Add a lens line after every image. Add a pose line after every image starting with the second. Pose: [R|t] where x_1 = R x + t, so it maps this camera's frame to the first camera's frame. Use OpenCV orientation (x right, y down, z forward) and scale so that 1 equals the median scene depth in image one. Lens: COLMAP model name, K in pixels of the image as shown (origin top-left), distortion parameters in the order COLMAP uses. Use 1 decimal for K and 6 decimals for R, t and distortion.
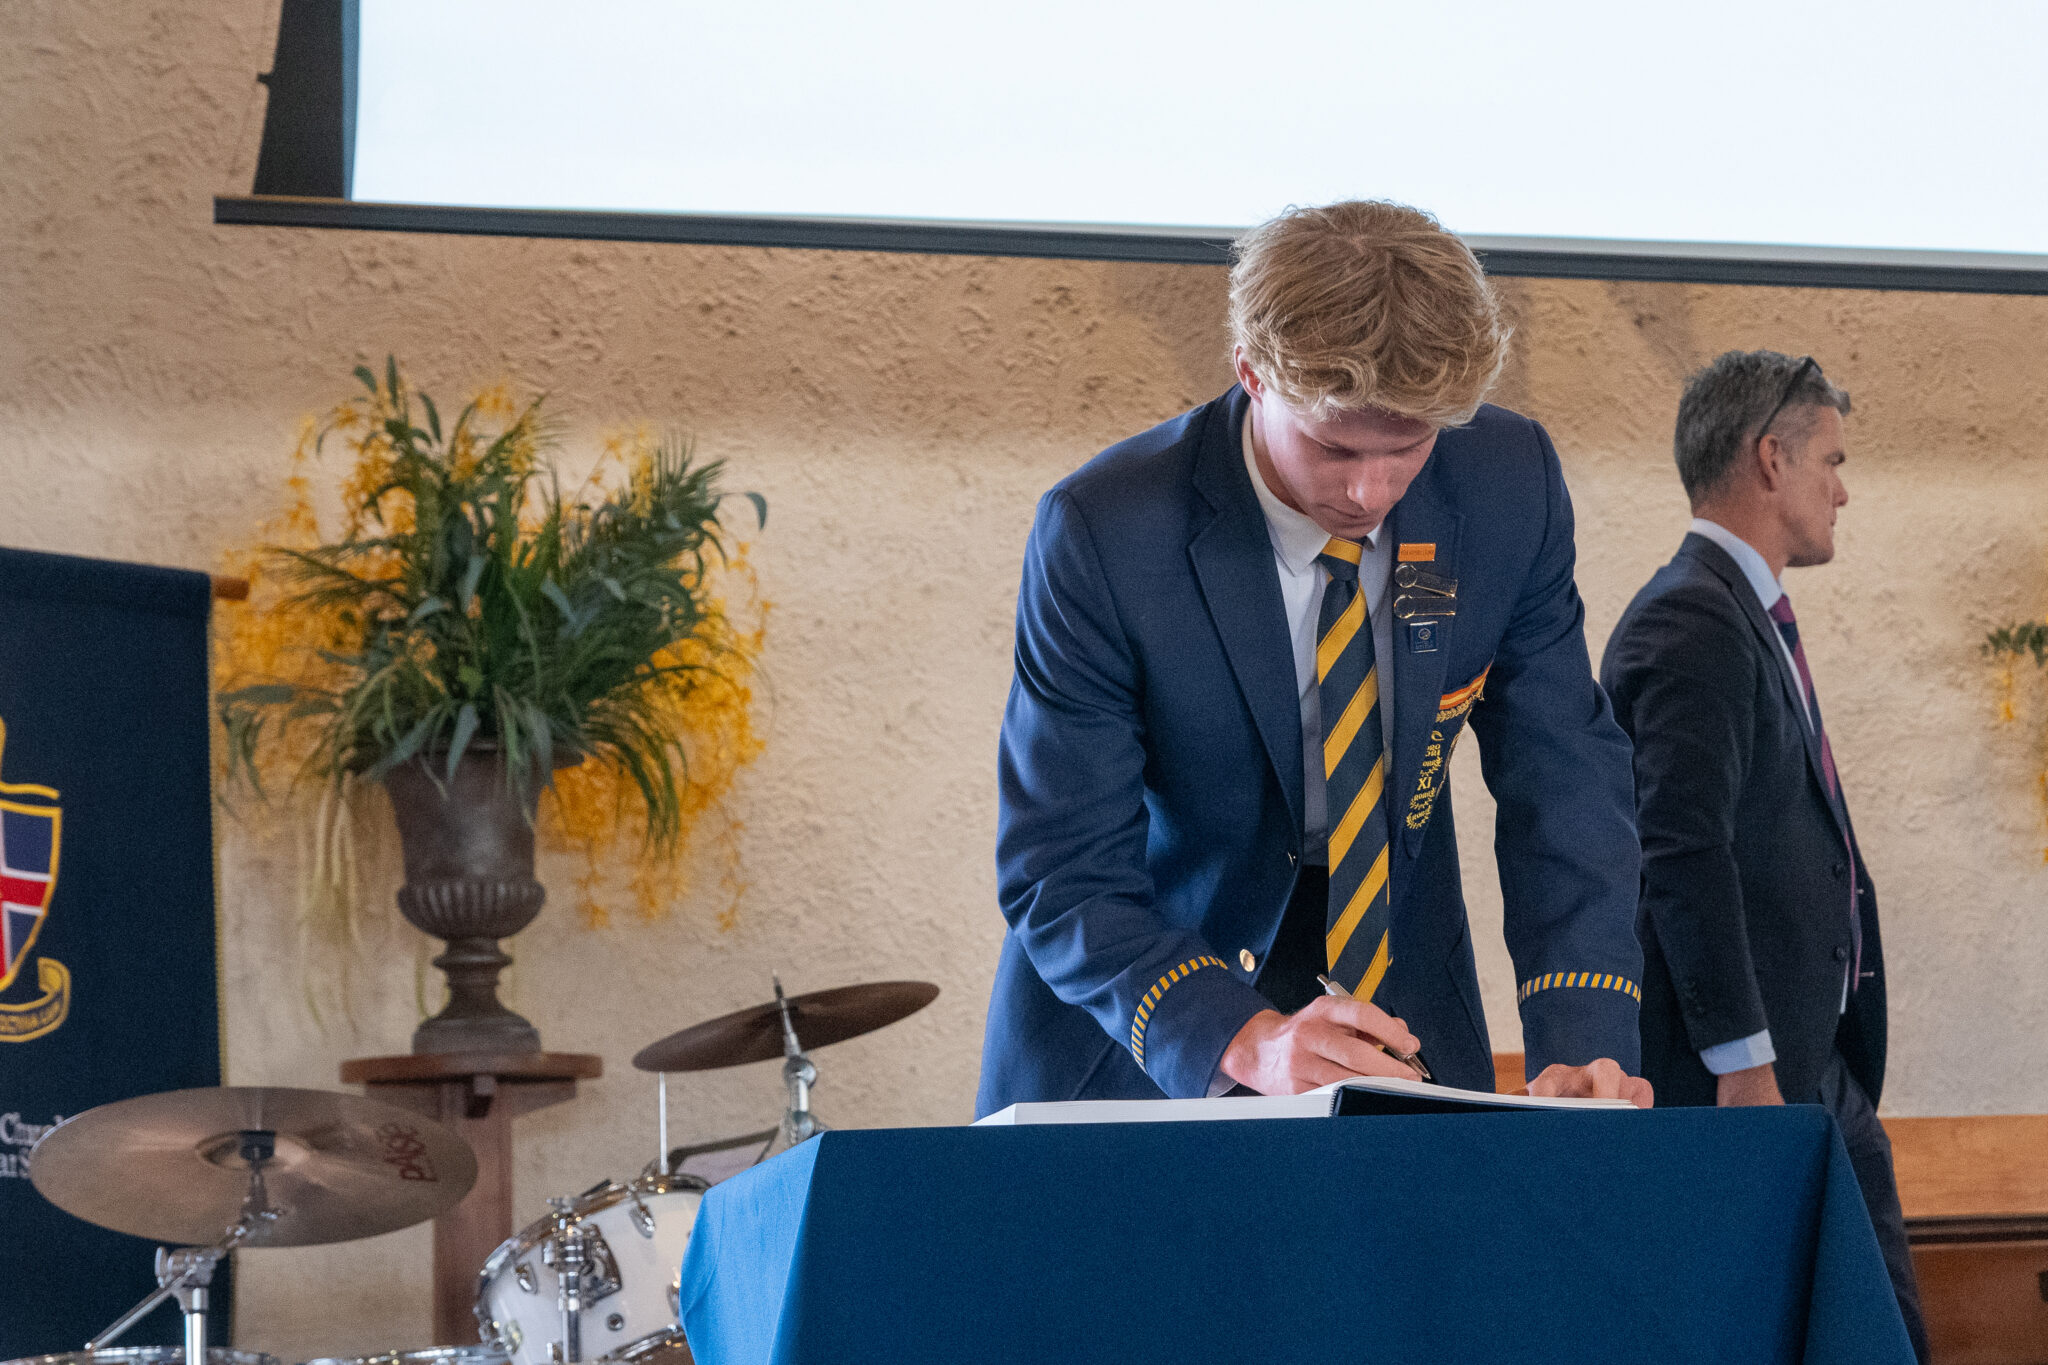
lens RADIAL K [[4167.4, 0, 1018.8], [0, 4167.4, 683.5], [0, 0, 1]] dist [-0.069341, 0.000000]
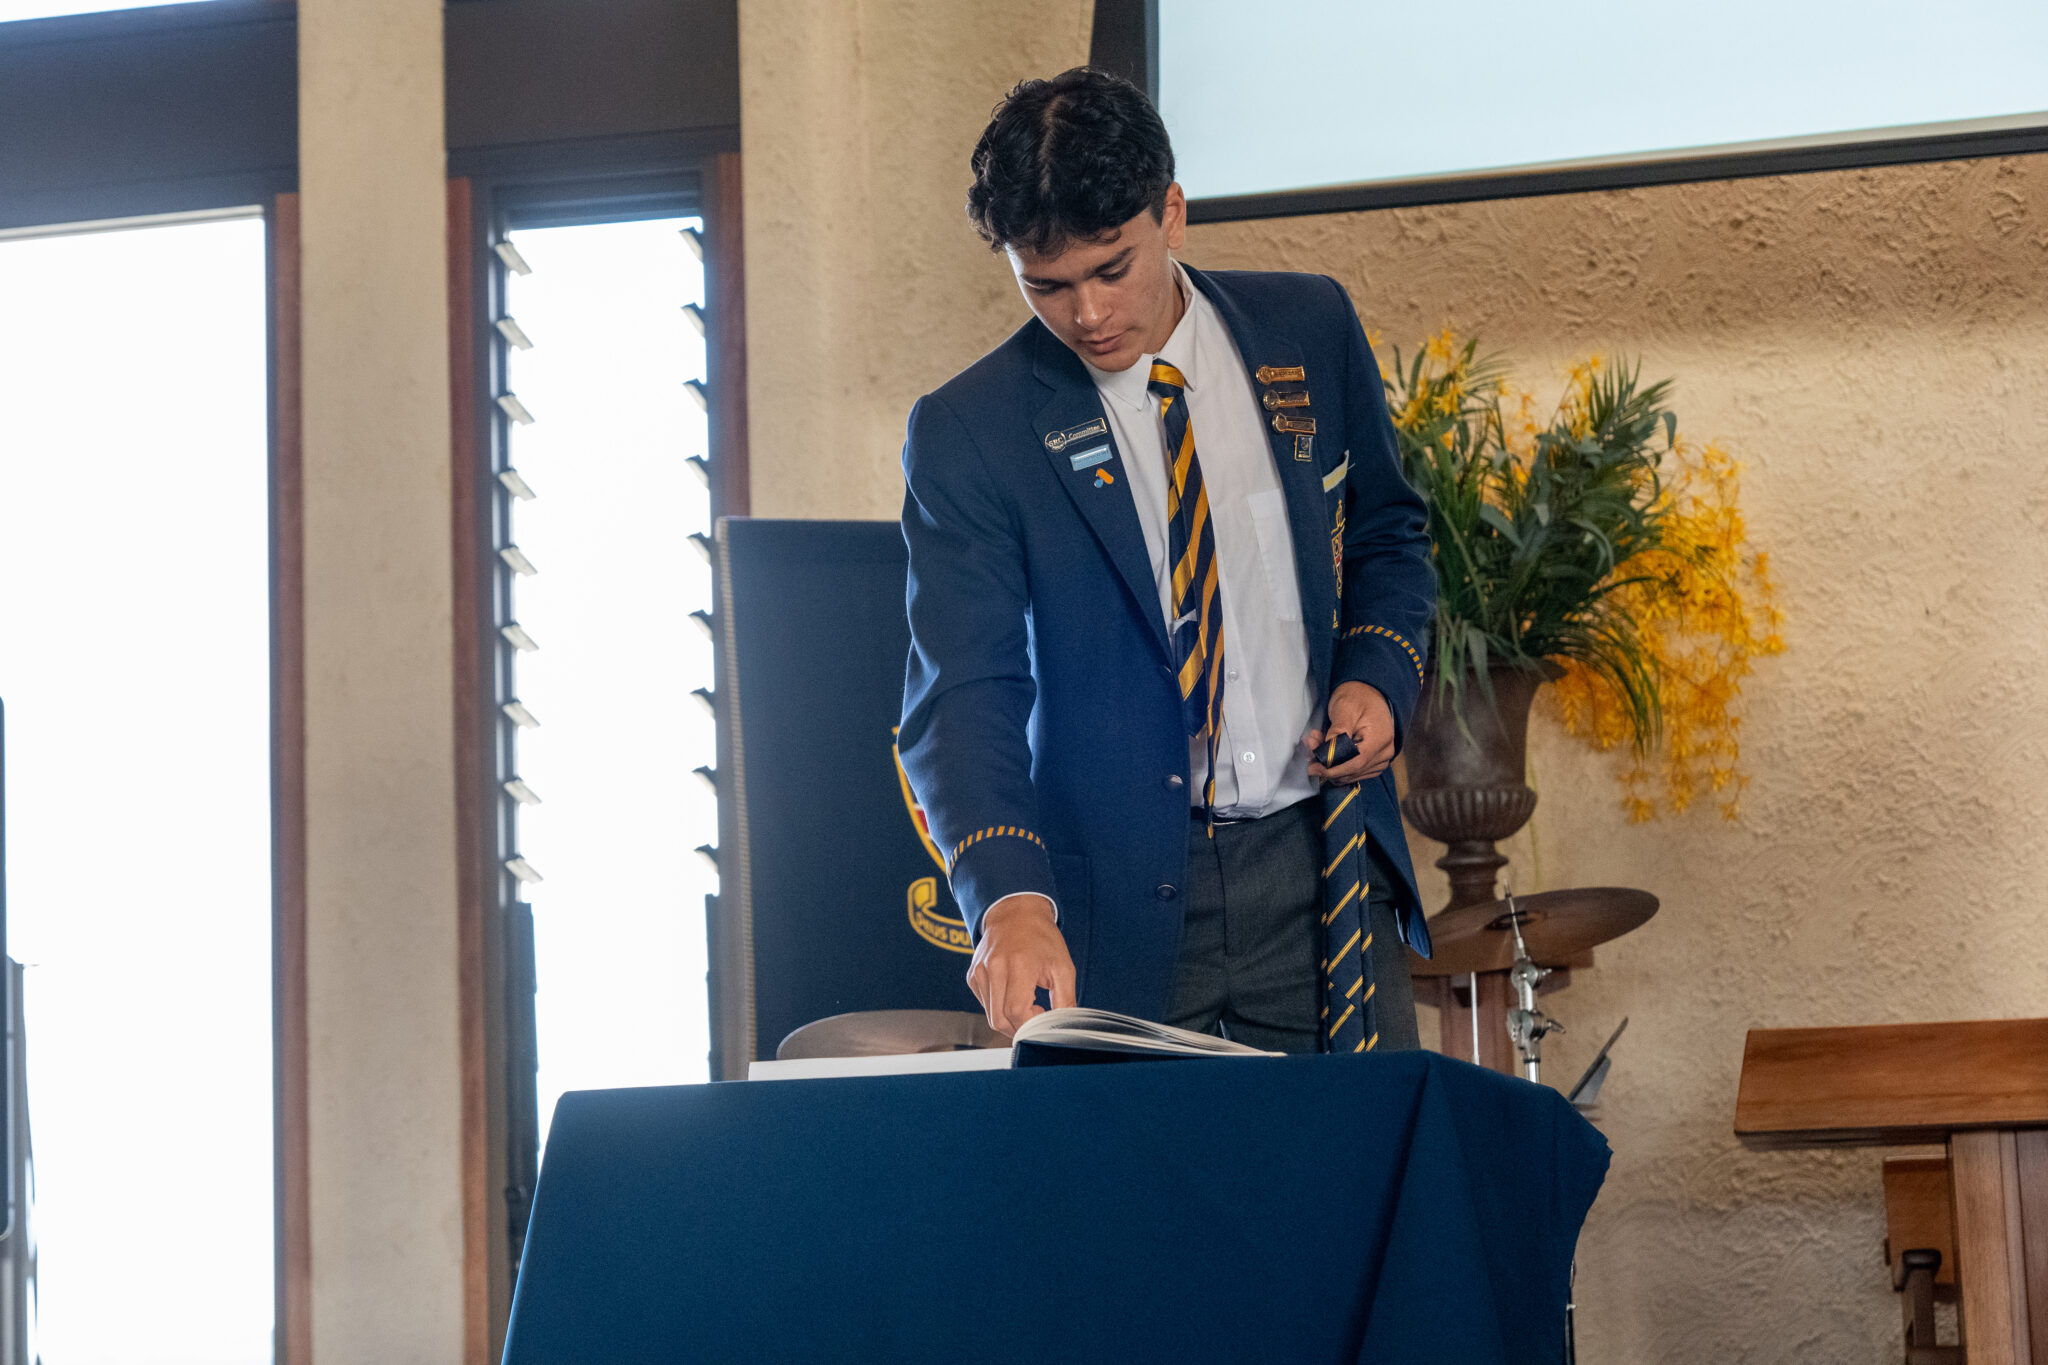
lens RADIAL K [[4070.0, 0, 1029.6], [0, 4070.0, 568.9], [0, 0, 1]] dist [-0.088841, 0.000000]
pose [[0.860851, -0.069211, -0.504129, 0.283866], [0.075820, 0.997094, -0.007420, -0.009574], [0.503177, -0.031836, 0.863597, 0.027446]]
